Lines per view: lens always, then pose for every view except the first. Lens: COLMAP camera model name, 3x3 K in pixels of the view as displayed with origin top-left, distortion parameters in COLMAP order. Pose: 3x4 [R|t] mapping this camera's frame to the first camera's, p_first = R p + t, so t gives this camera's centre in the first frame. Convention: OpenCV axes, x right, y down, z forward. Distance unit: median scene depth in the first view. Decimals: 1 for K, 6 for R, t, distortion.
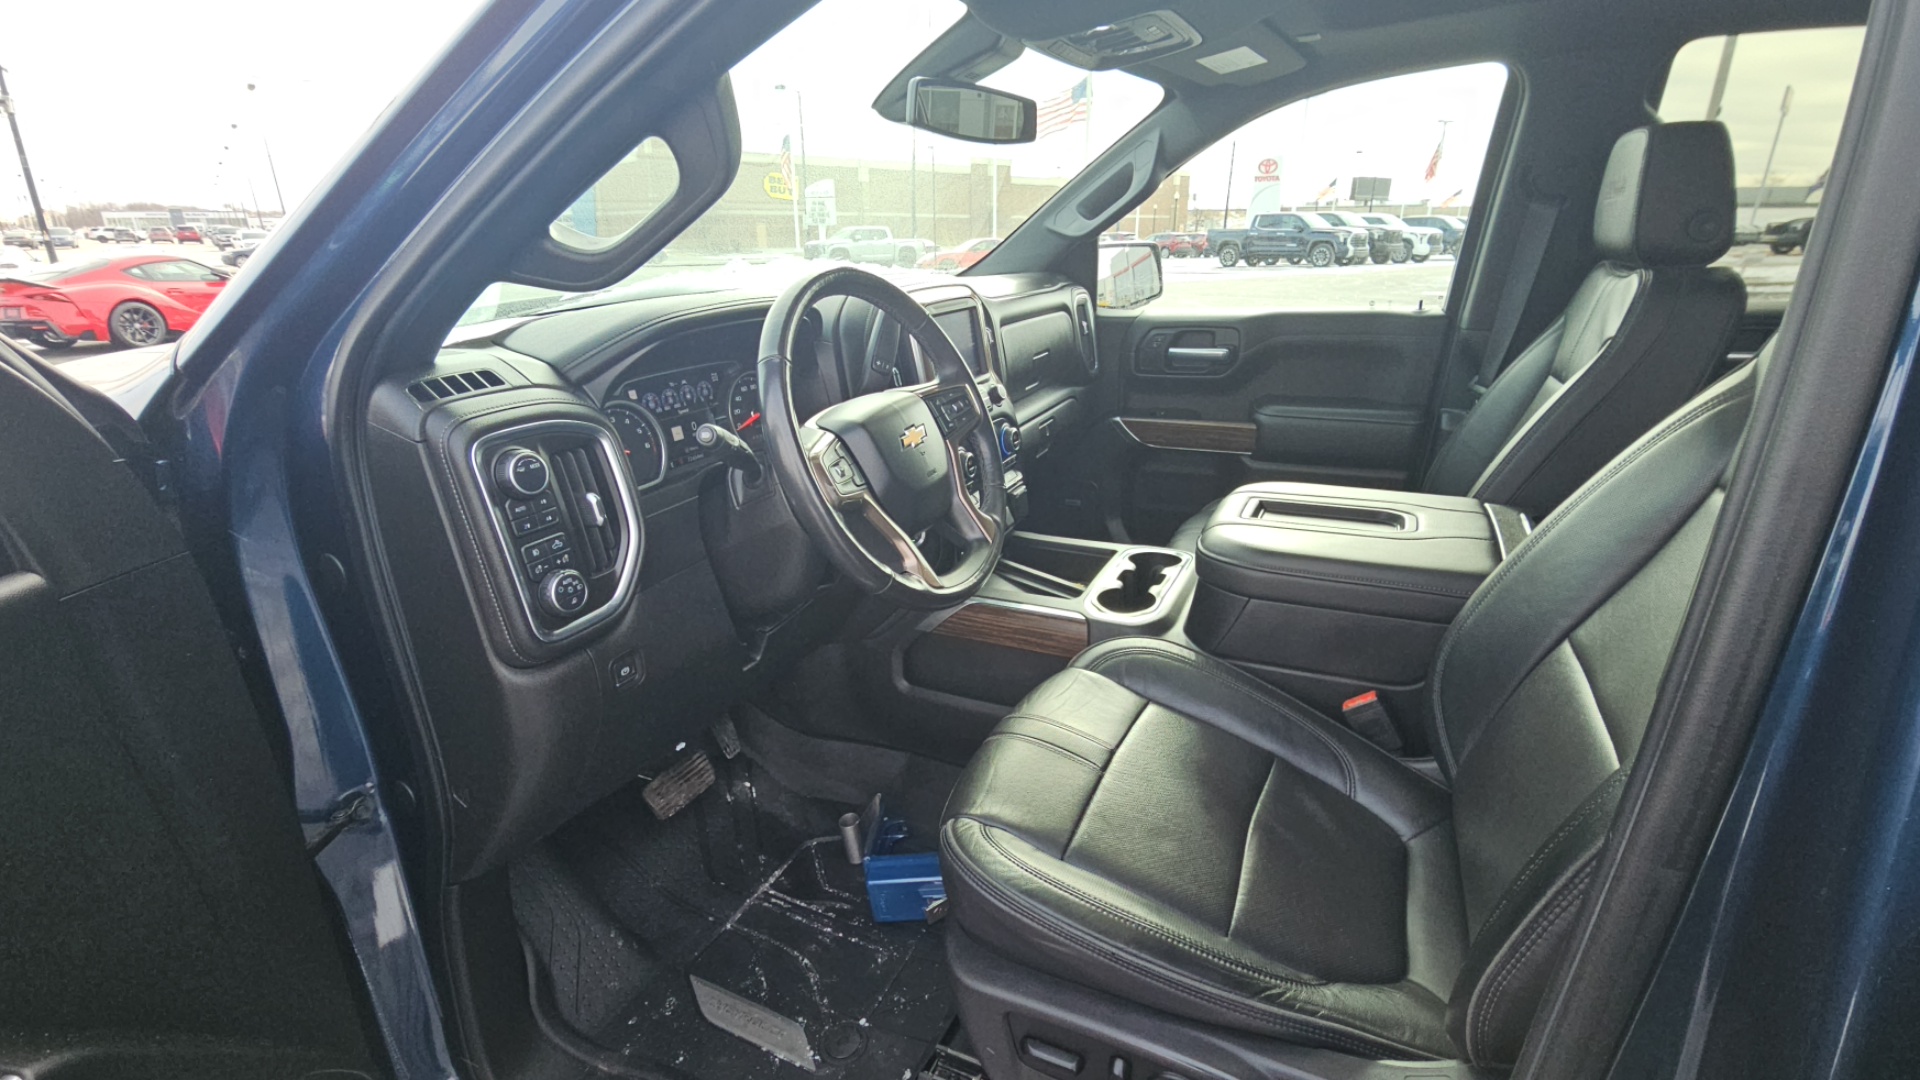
lens RADIAL K [[851.2, 0, 979.0], [0, 851.2, 545.2], [0, 0, 1]] dist [0.008194, -0.005790]
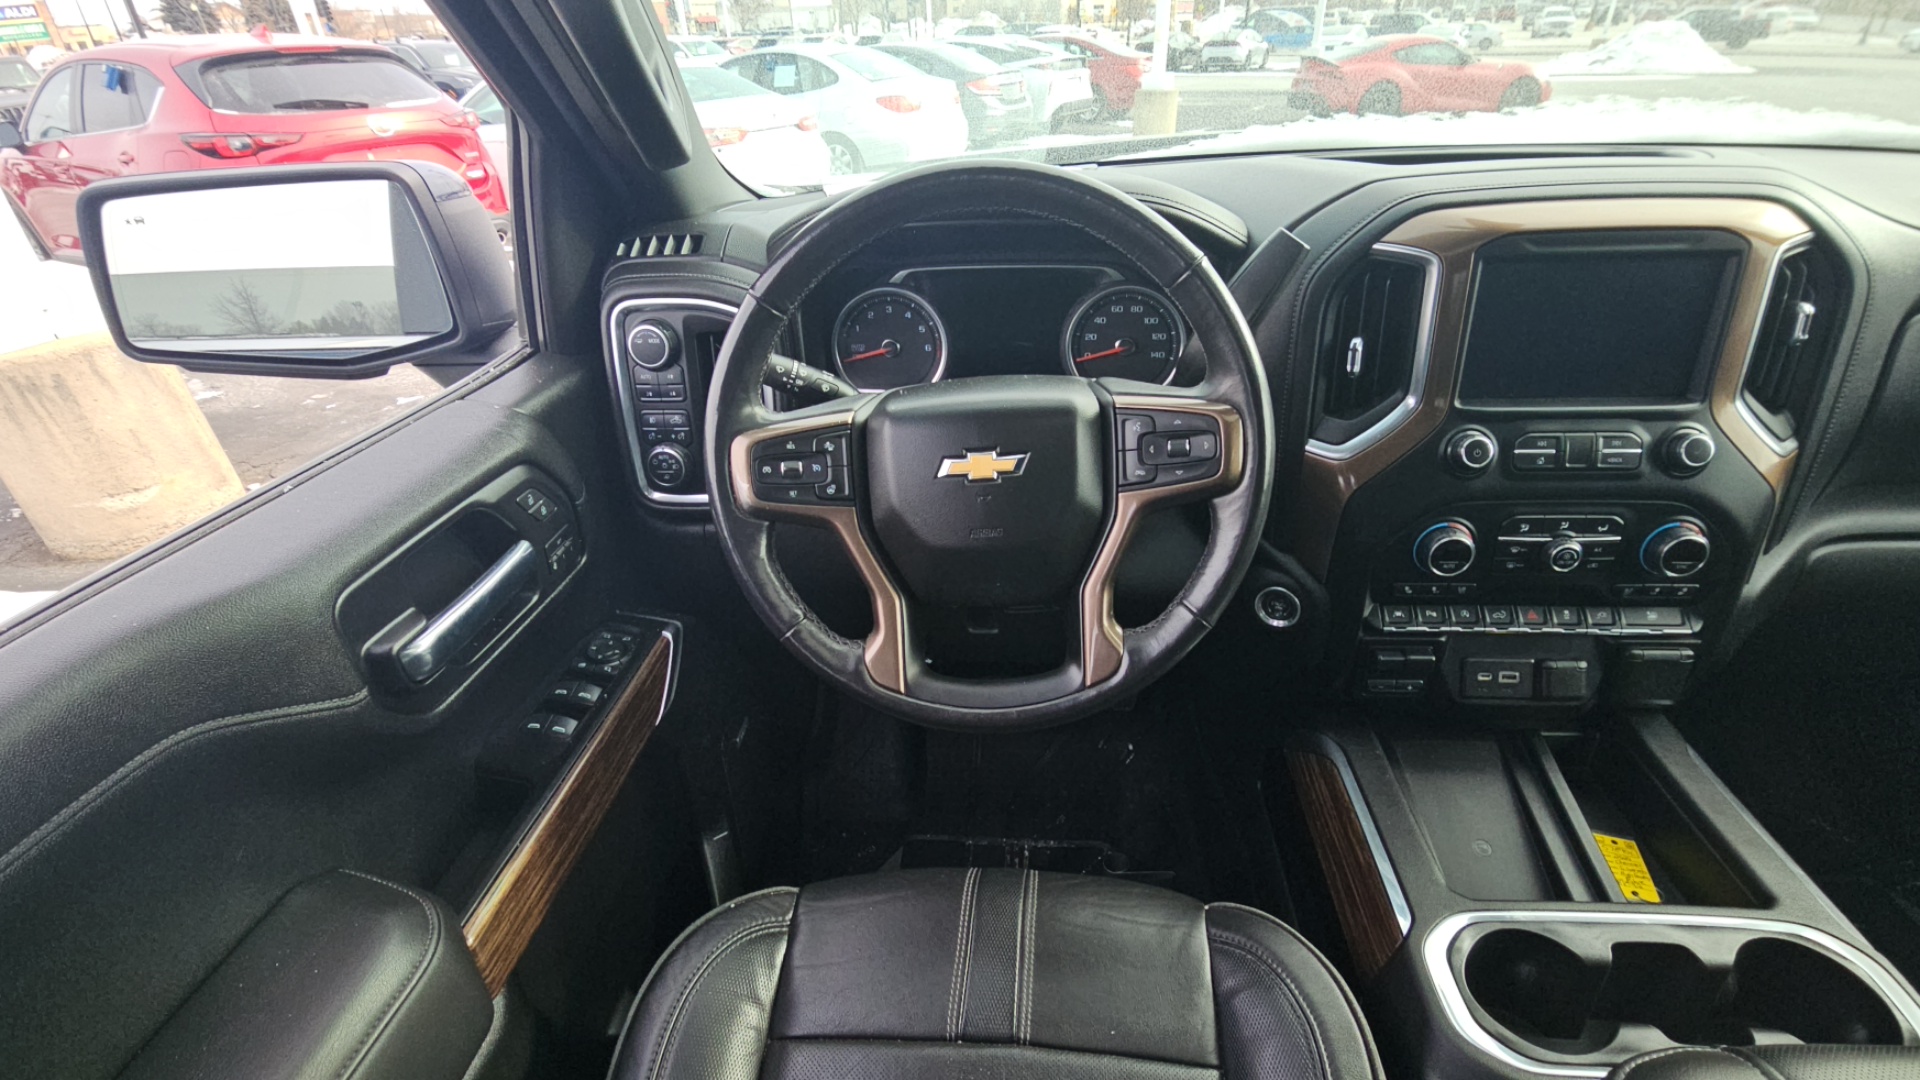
lens RADIAL K [[851.2, 0, 982.7], [0, 851.2, 538.6], [0, 0, 1]] dist [0.008194, -0.005790]
pose [[0.362906, 0.477094, -0.800425, 0.303204], [-0.301135, 0.872942, 0.383785, -0.218819], [0.881826, 0.101758, 0.460465, 0.499012]]
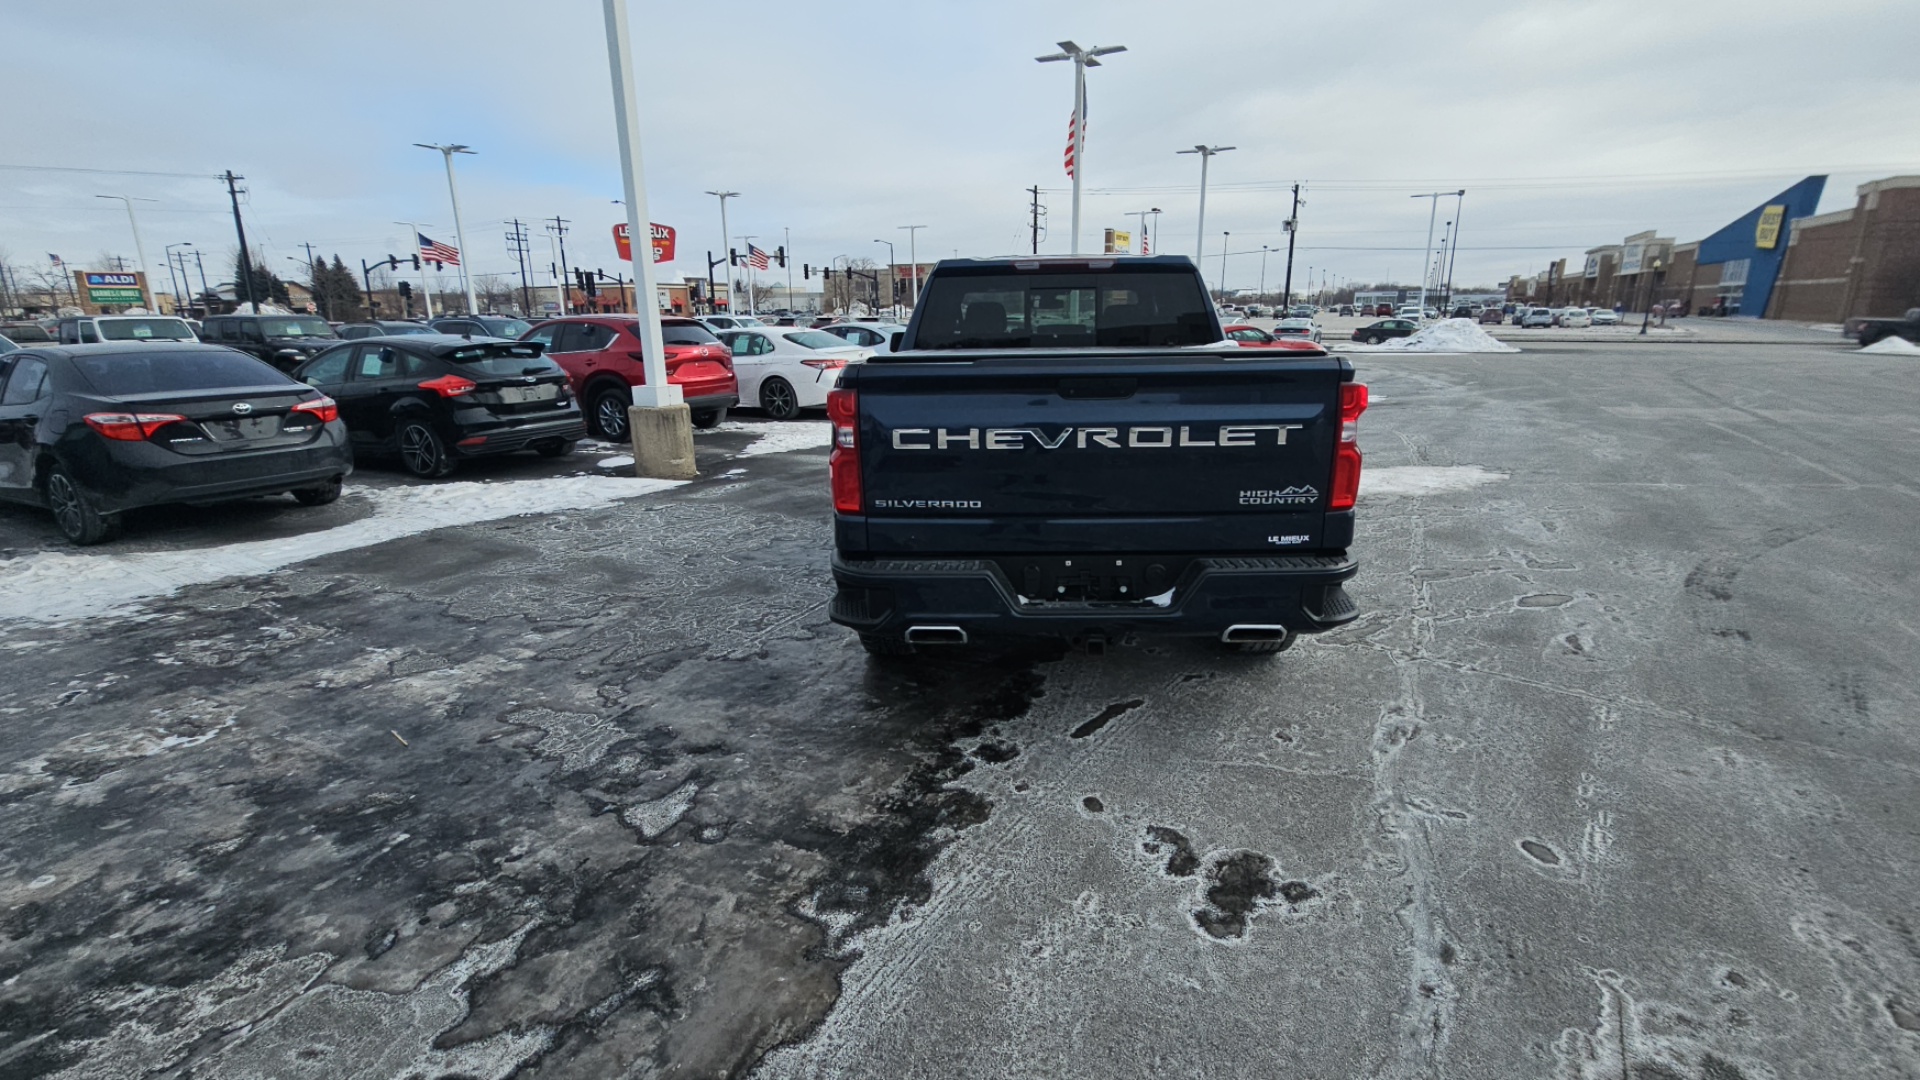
lens RADIAL K [[851.2, 0, 981.4], [0, 851.2, 551.0], [0, 0, 1]] dist [0.008194, -0.005790]
pose [[0.392532, 0.251696, -0.884628, 4.599493], [-0.312485, 0.941108, 0.129108, 0.358502], [0.865027, 0.225753, 0.448067, -1.297158]]
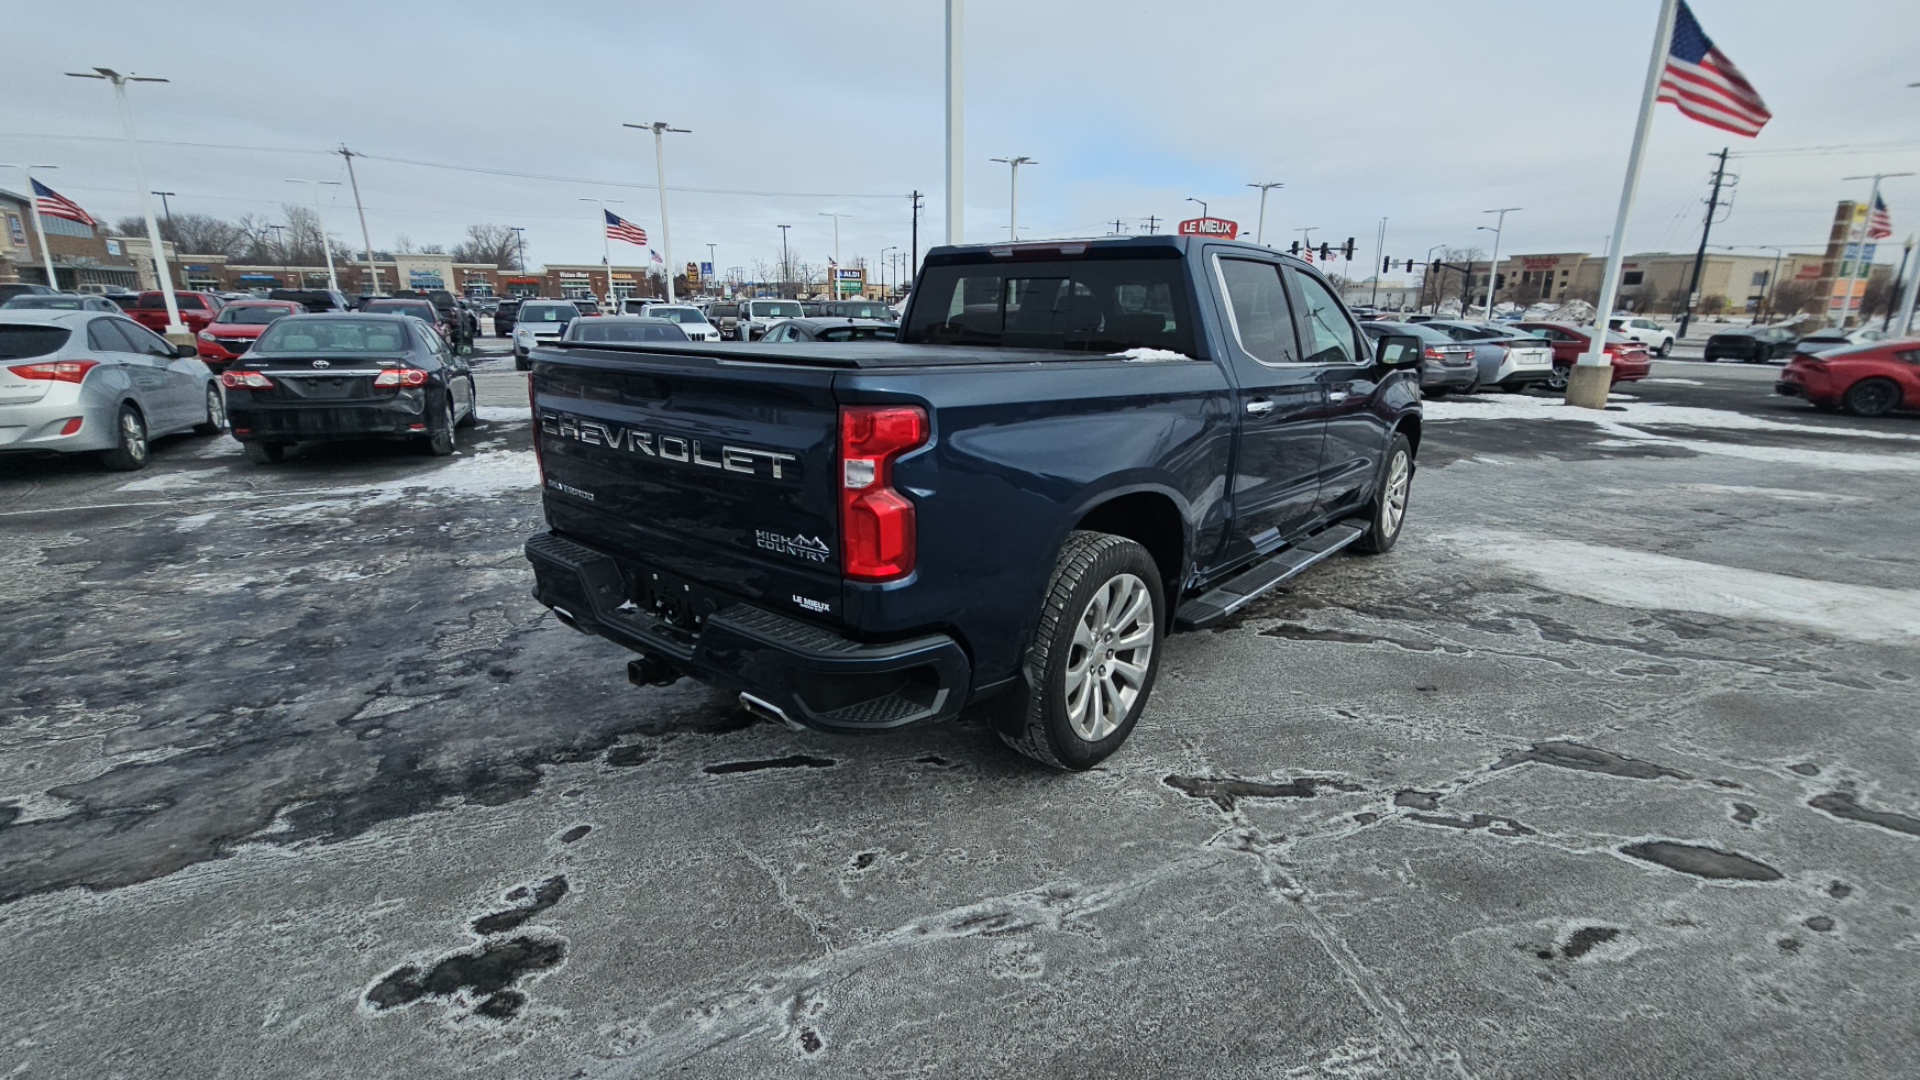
lens RADIAL K [[851.2, 0, 978.6], [0, 851.2, 550.1], [0, 0, 1]] dist [0.008194, -0.005790]
pose [[-0.243862, 0.271560, -0.931014, 4.413159], [-0.345645, 0.872618, 0.345063, -0.445950], [0.906124, 0.405948, -0.118935, 0.889375]]
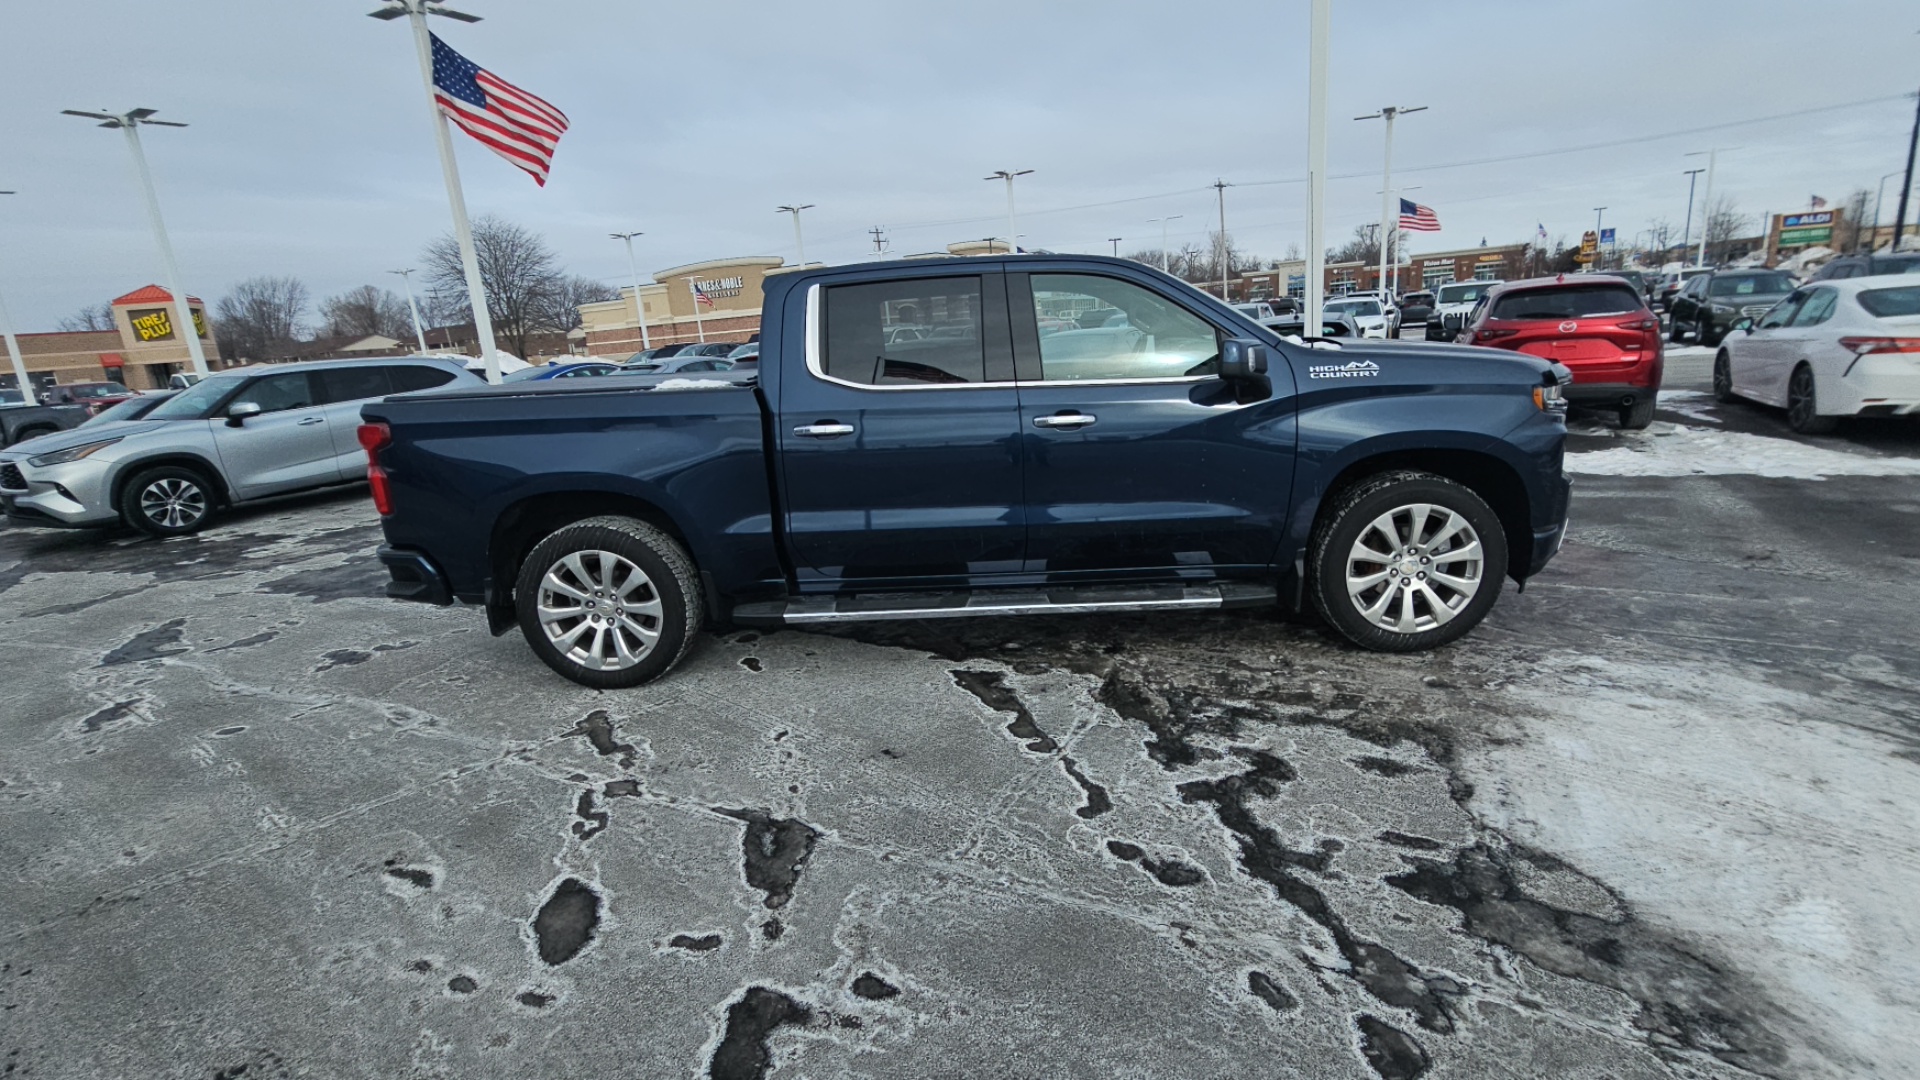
lens RADIAL K [[851.2, 0, 966.6], [0, 851.2, 540.8], [0, 0, 1]] dist [0.008194, -0.005790]
pose [[-0.921962, 0.166738, -0.349550, 2.095758], [-0.055587, 0.836256, 0.545514, -1.493046], [0.383271, 0.522374, -0.761727, 3.771689]]
